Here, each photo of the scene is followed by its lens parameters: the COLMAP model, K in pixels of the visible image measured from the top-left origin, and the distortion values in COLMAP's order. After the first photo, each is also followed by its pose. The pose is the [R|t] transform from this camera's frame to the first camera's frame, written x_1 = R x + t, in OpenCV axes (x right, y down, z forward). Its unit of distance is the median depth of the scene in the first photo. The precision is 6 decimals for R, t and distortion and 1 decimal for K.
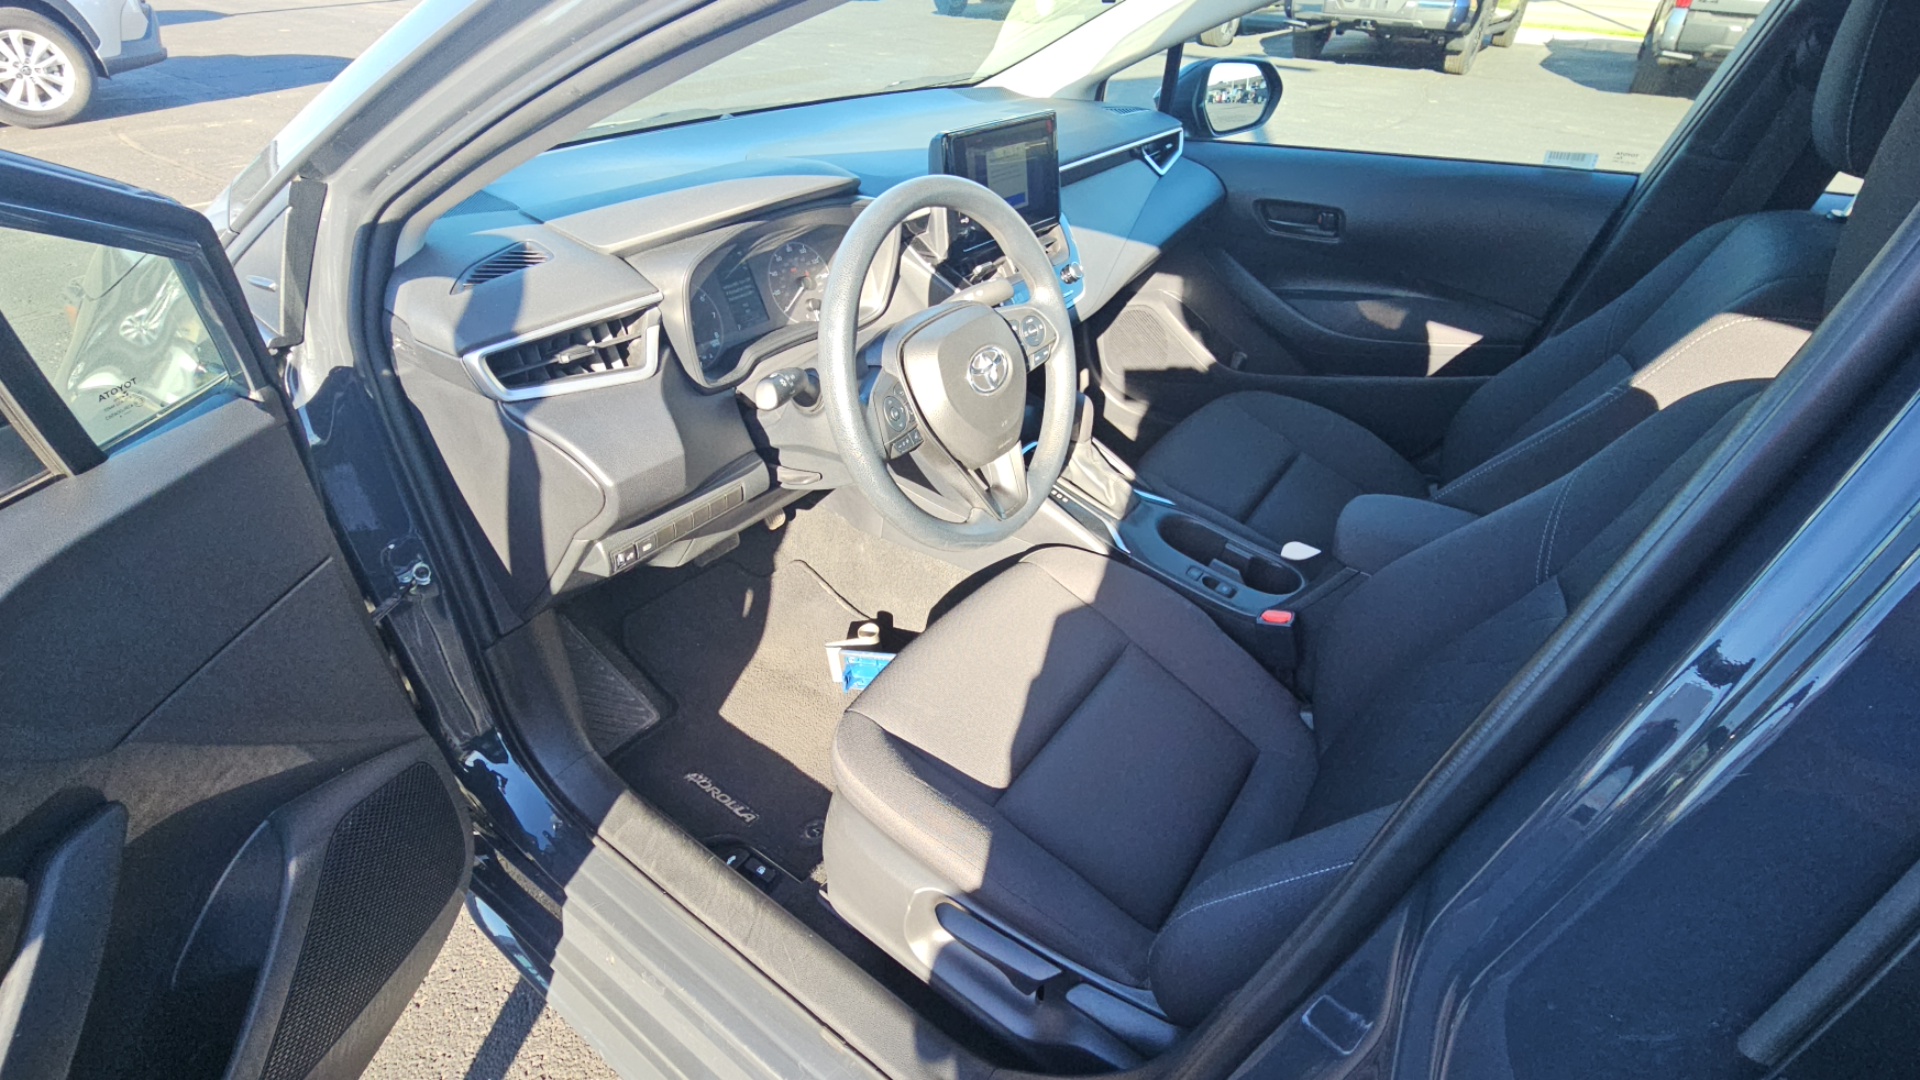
lens RADIAL K [[856.5, 0, 982.0], [0, 856.5, 547.1], [0, 0, 1]] dist [0.002482, -0.001145]
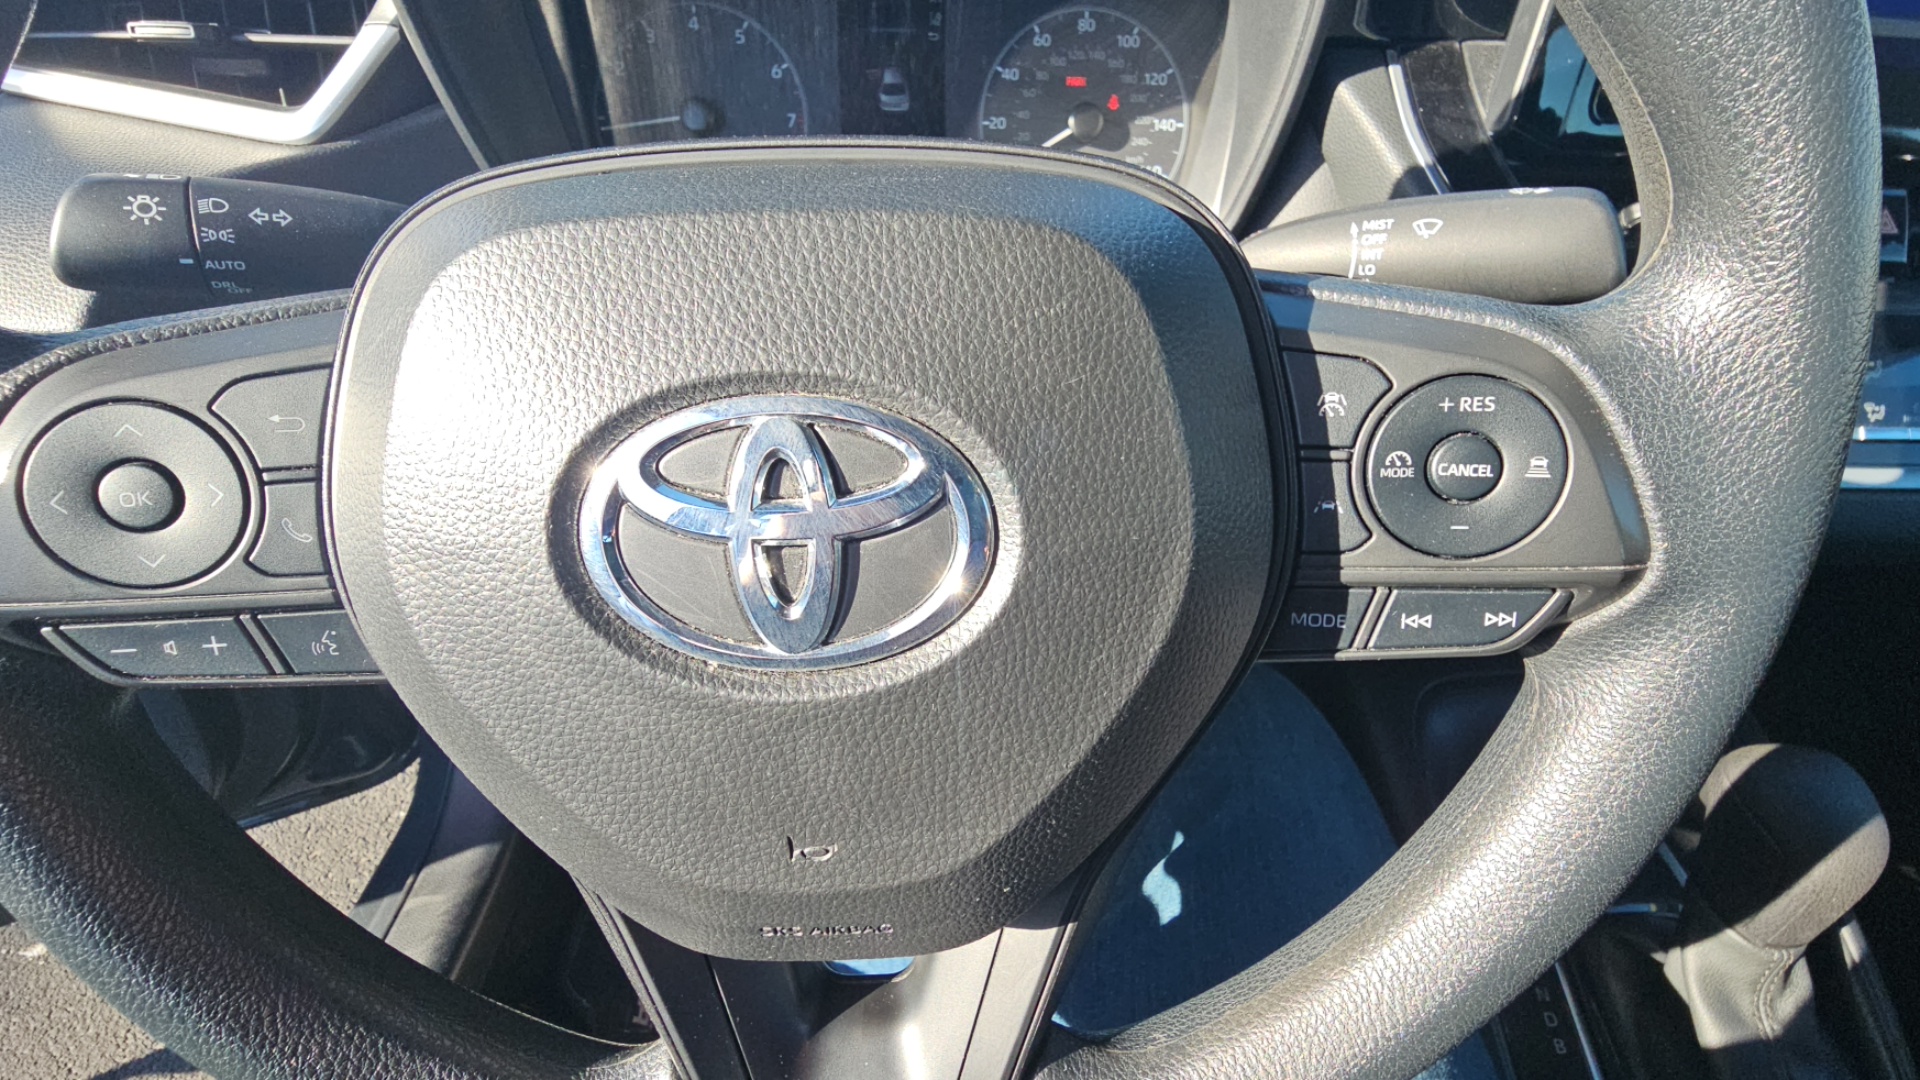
lens RADIAL K [[858.1, 0, 981.4], [0, 858.1, 545.5], [0, 0, 1]] dist [0.010914, -0.007568]
pose [[0.591255, 0.477037, -0.650272, 0.073964], [-0.470320, 0.858951, 0.202488, -0.139568], [0.655146, 0.186114, 0.732219, 0.500905]]
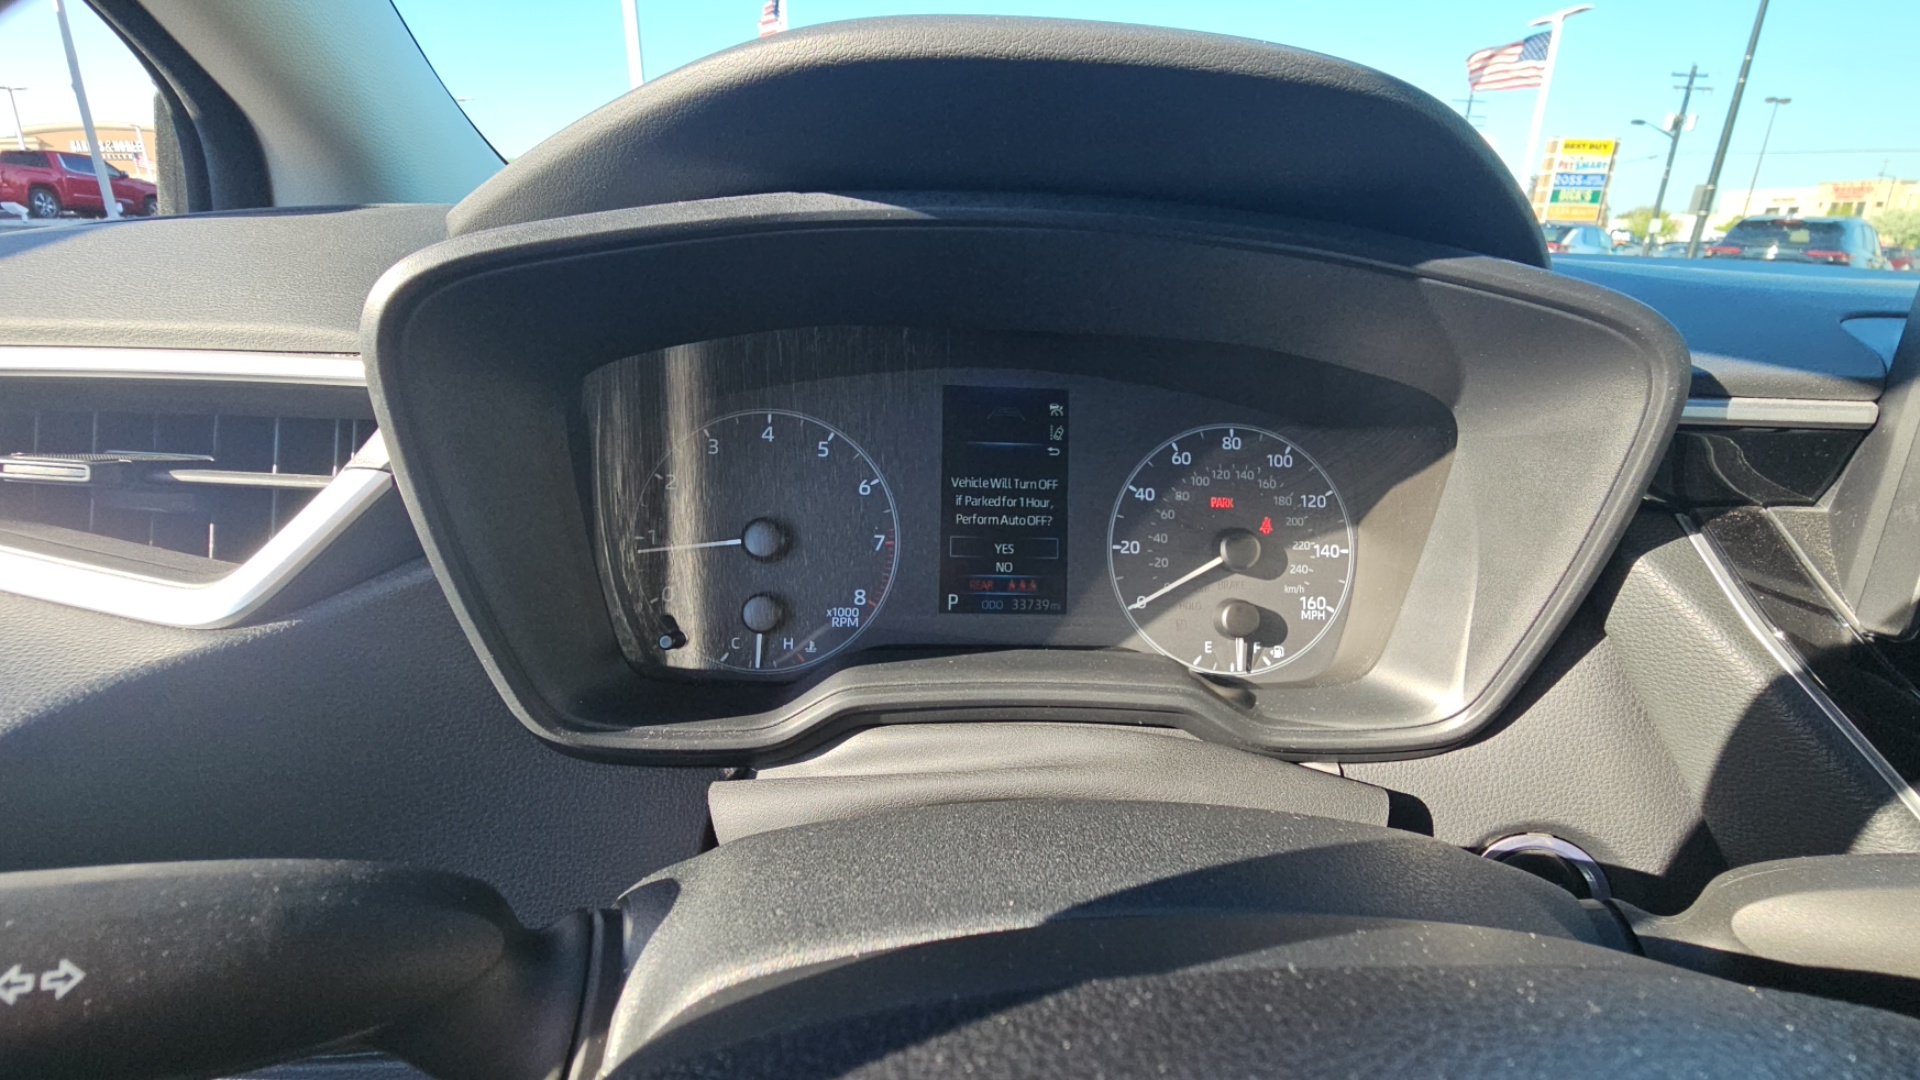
lens RADIAL K [[858.5, 0, 978.8], [0, 858.5, 541.8], [0, 0, 1]] dist [0.018058, -0.011501]
pose [[0.631244, 0.265645, -0.728673, -0.025168], [-0.477506, 0.873452, -0.095233, -0.162566], [0.611162, 0.408061, 0.678209, 0.502596]]
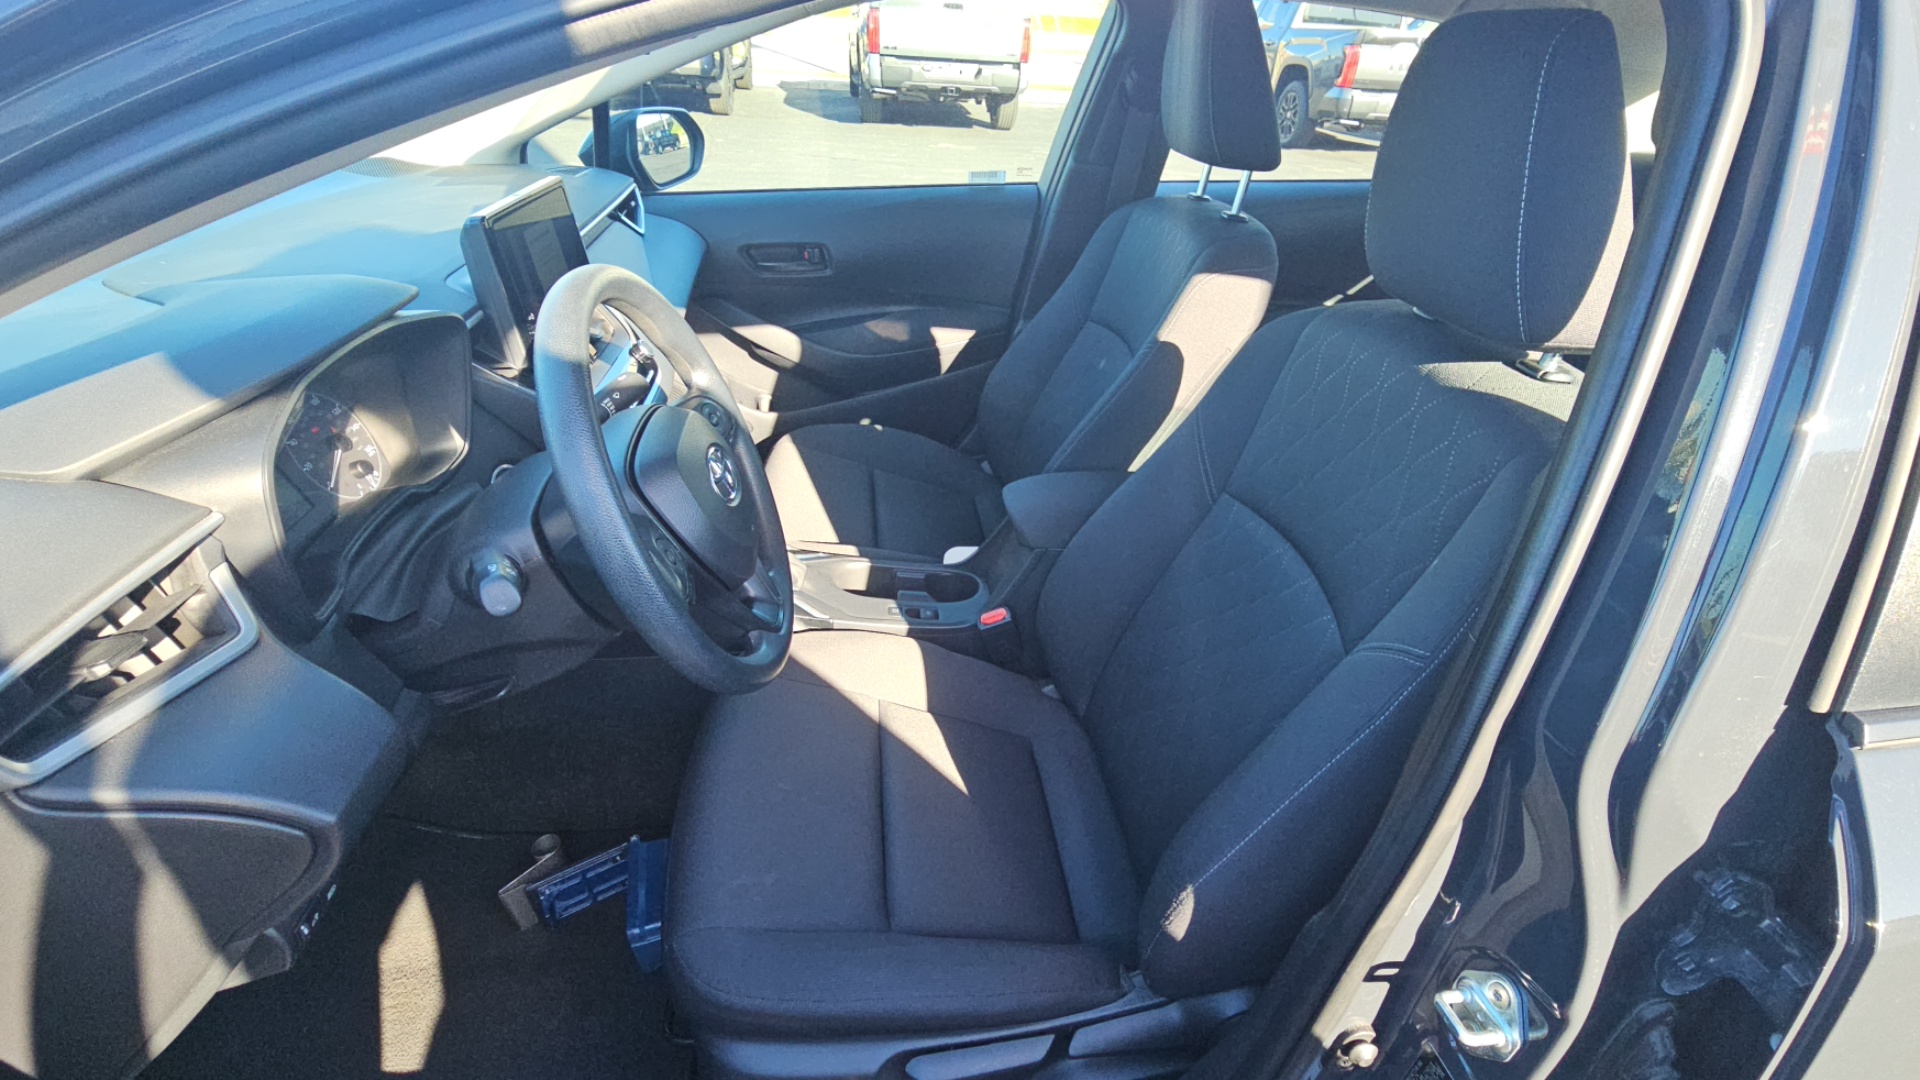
lens RADIAL K [[856.5, 0, 982.0], [0, 856.5, 547.1], [0, 0, 1]] dist [0.002482, -0.001145]
pose [[0.739243, -0.344382, 0.578724, -0.174484], [0.368198, 0.926226, 0.080847, -0.062086], [-0.563871, 0.153319, 0.811506, 0.093964]]
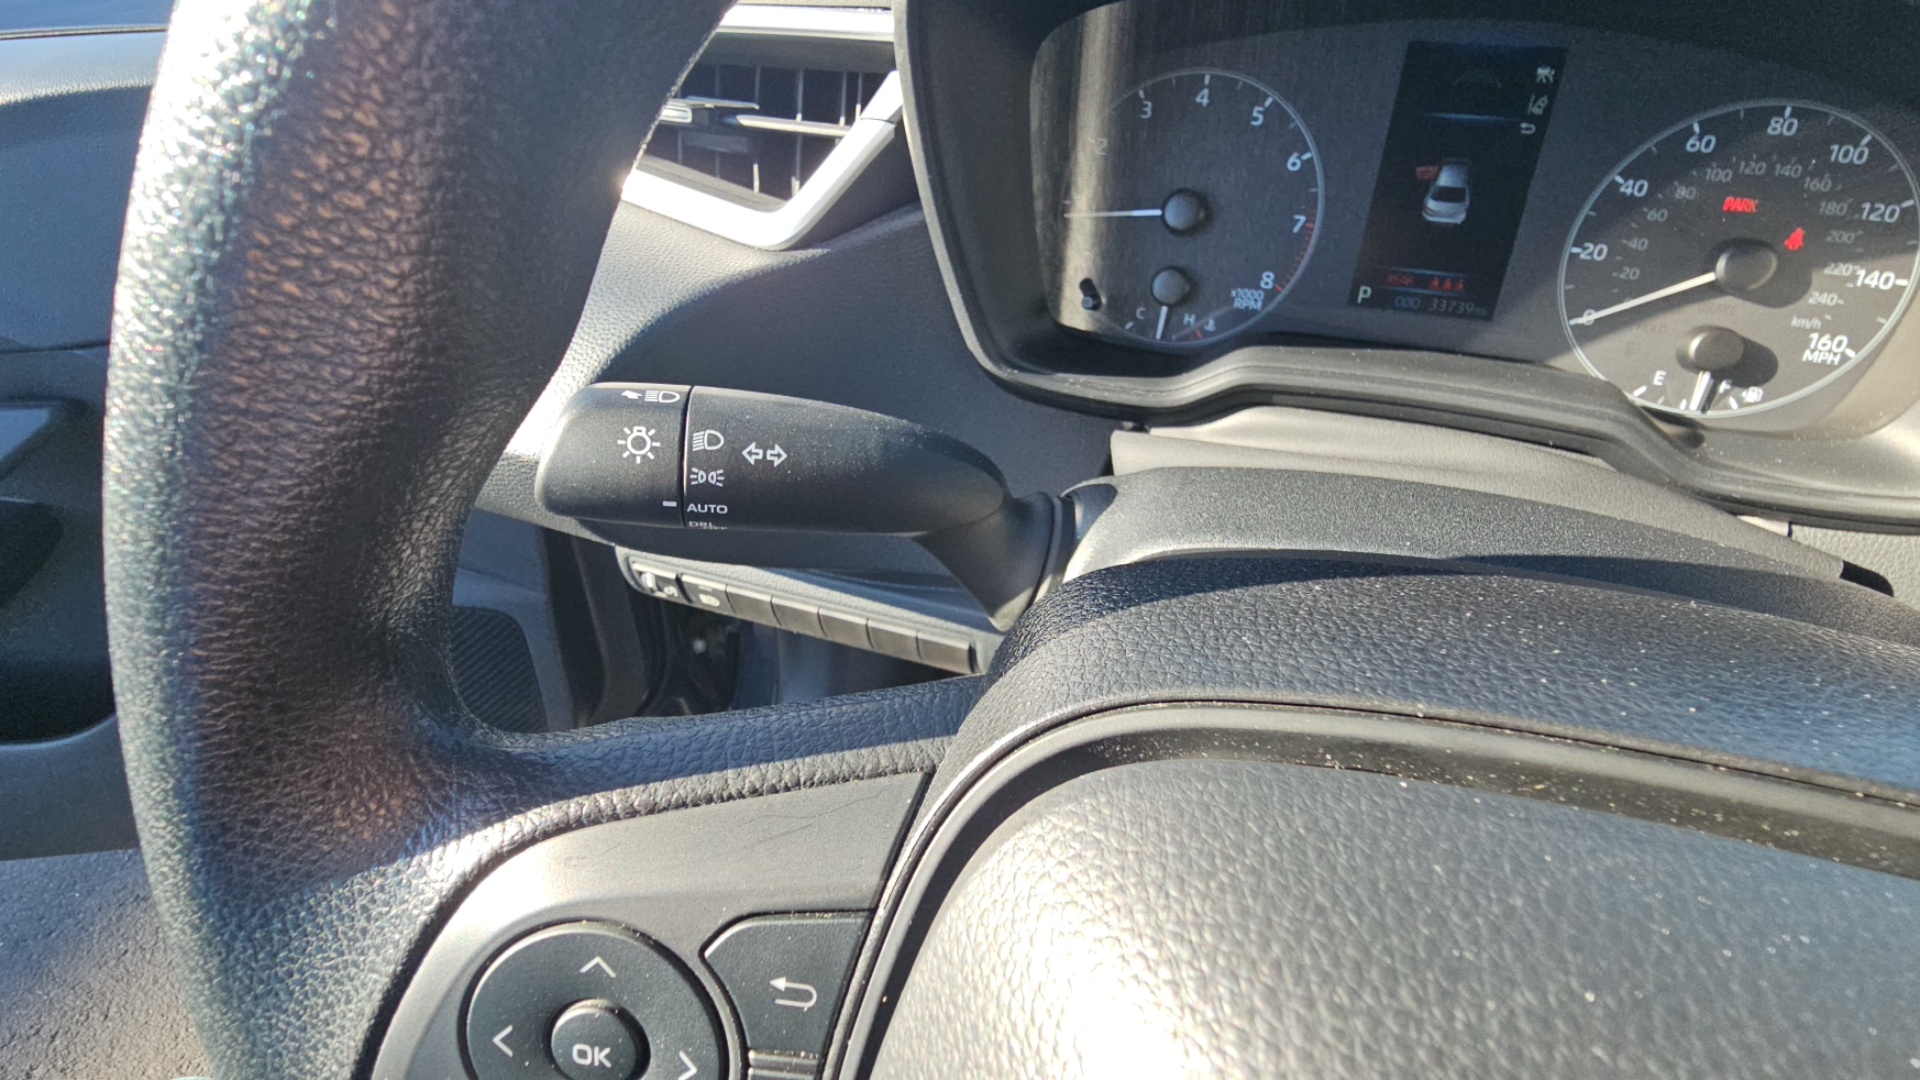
lens RADIAL K [[862.7, 0, 987.3], [0, 862.7, 536.8], [0, 0, 1]] dist [0.011879, -0.007148]
pose [[0.279838, 0.589261, -0.757933, -0.013463], [-0.541808, 0.748670, 0.382017, -0.153372], [0.792549, 0.303751, 0.528773, 0.484394]]
